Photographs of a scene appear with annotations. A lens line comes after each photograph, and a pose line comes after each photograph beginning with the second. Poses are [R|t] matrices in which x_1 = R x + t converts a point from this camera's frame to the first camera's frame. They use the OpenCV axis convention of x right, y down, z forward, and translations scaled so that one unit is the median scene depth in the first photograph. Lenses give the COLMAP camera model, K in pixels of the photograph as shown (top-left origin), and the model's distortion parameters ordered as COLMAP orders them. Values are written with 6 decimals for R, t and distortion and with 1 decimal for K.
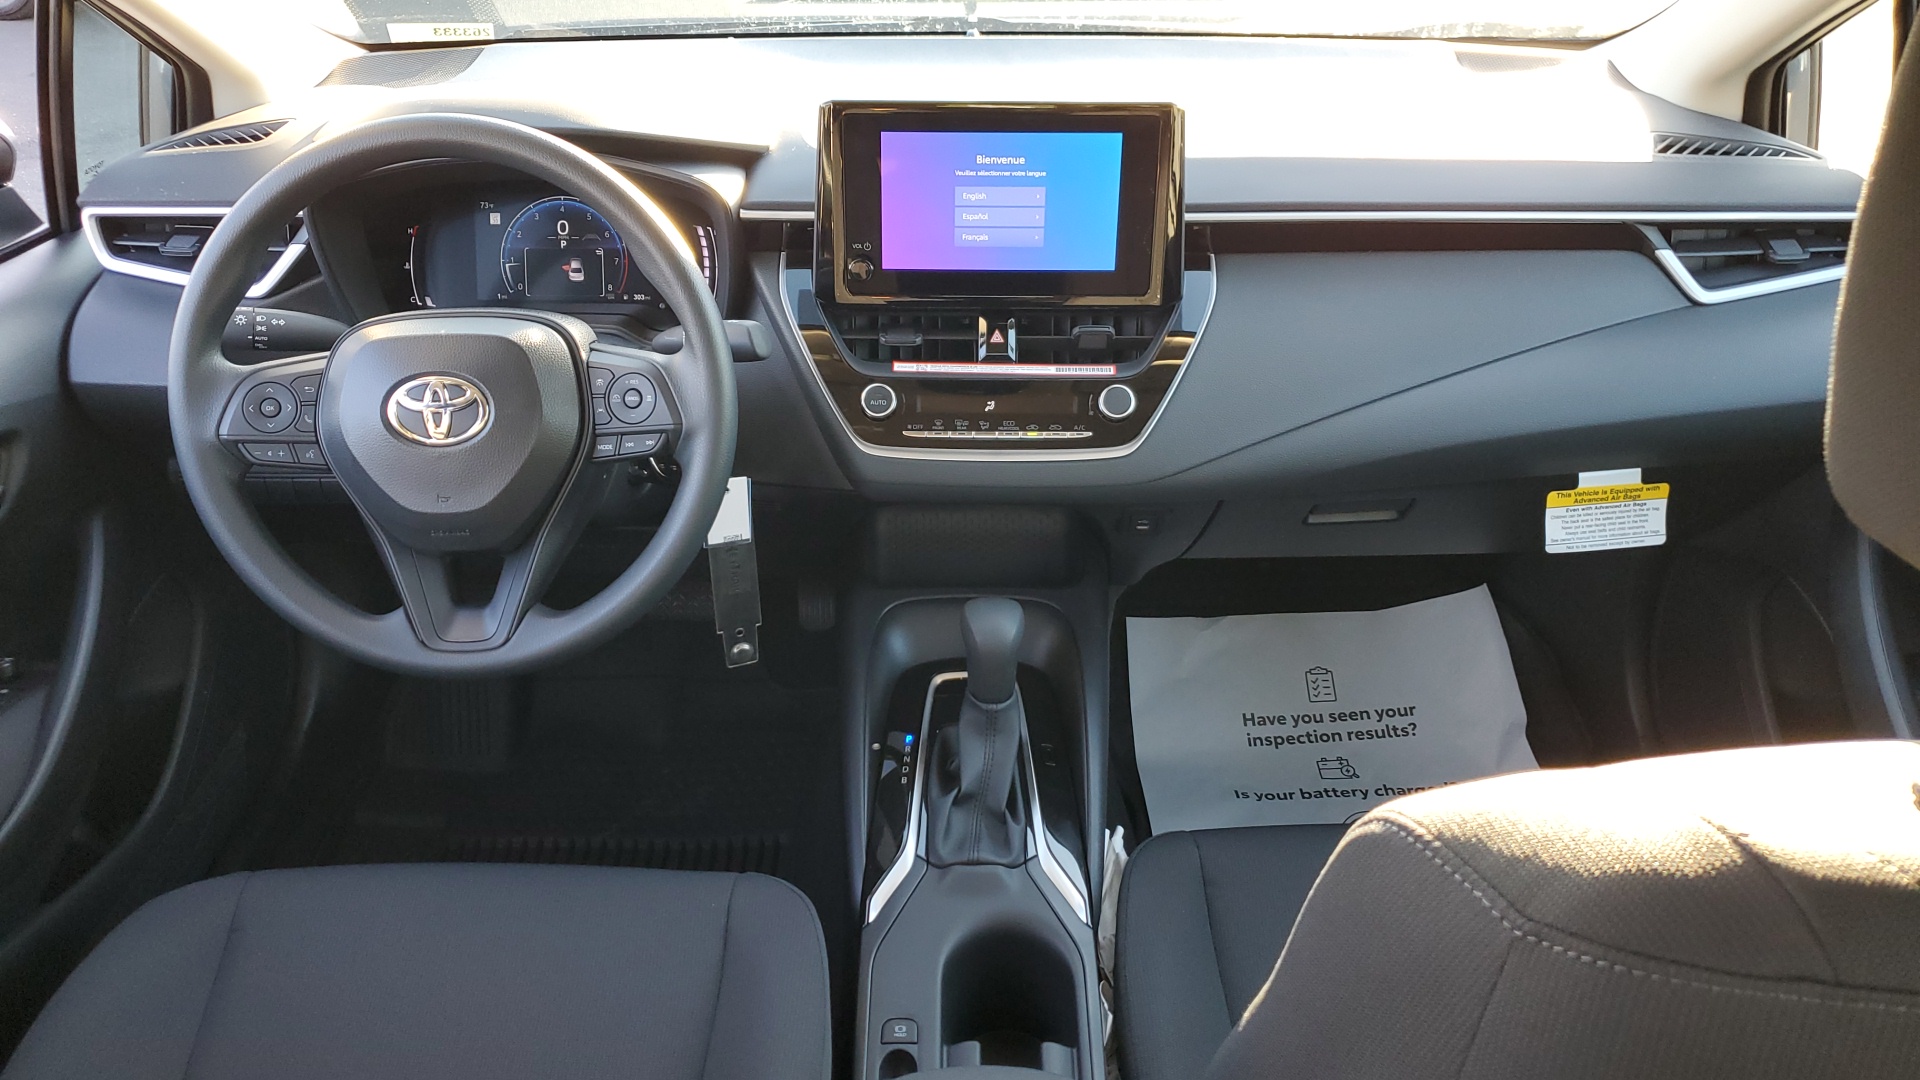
lens RADIAL K [[1490.4, 0, 970.3], [0, 1490.4, 496.9], [0, 0, 1]] dist [0.006509, -0.005622]
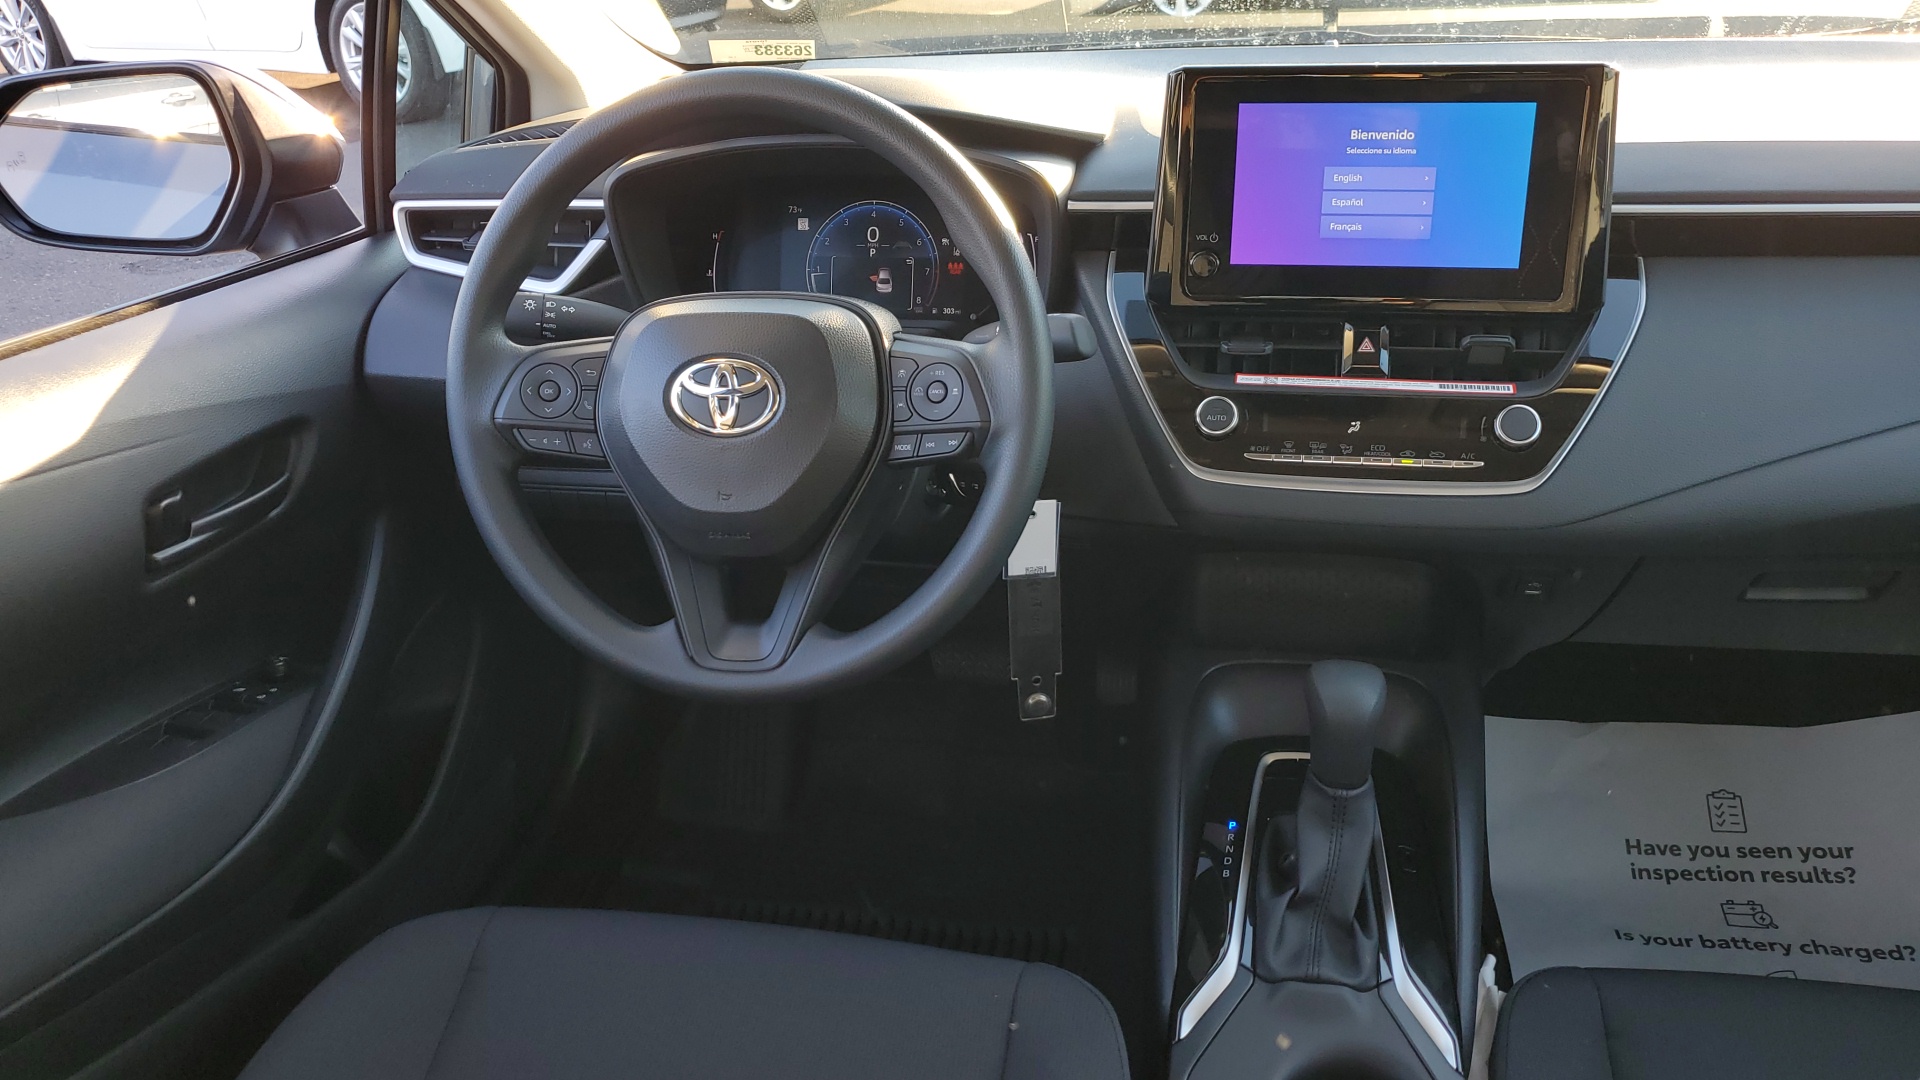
lens RADIAL K [[1454.4, 0, 960.0], [0, 1454.4, 540.0], [0, 0, 1]] dist [0.057519, -0.100319]
pose [[0.978662, 0.042074, -0.201124, -0.035620], [-0.052137, 0.997626, -0.044995, 0.049662], [0.198753, 0.054521, 0.978532, 0.158256]]
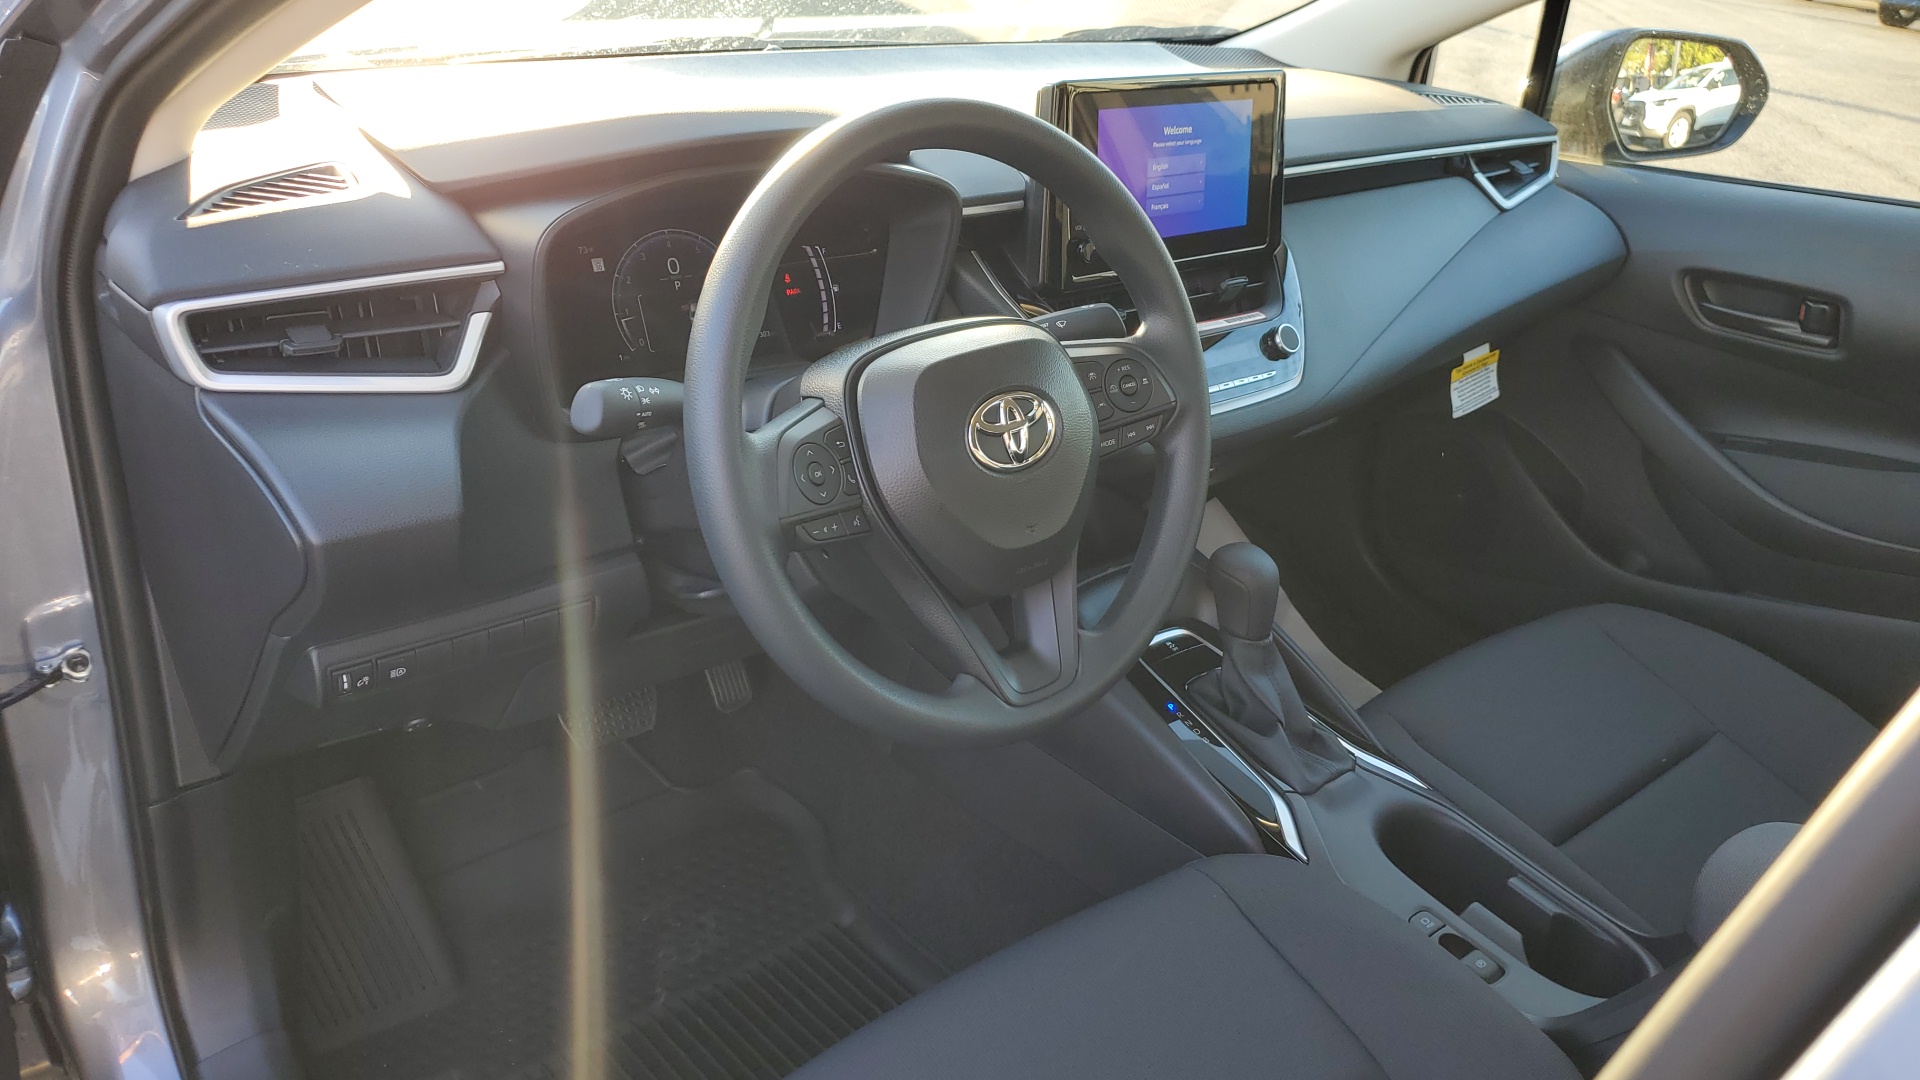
lens RADIAL K [[1483.7, 0, 960.0], [0, 1483.7, 540.0], [0, 0, 1]] dist [0.002098, 0.000360]
pose [[0.742710, -0.232379, 0.627998, -0.790628], [0.252192, 0.965868, 0.059144, -0.046722], [-0.620307, 0.114449, 0.775964, 0.309304]]
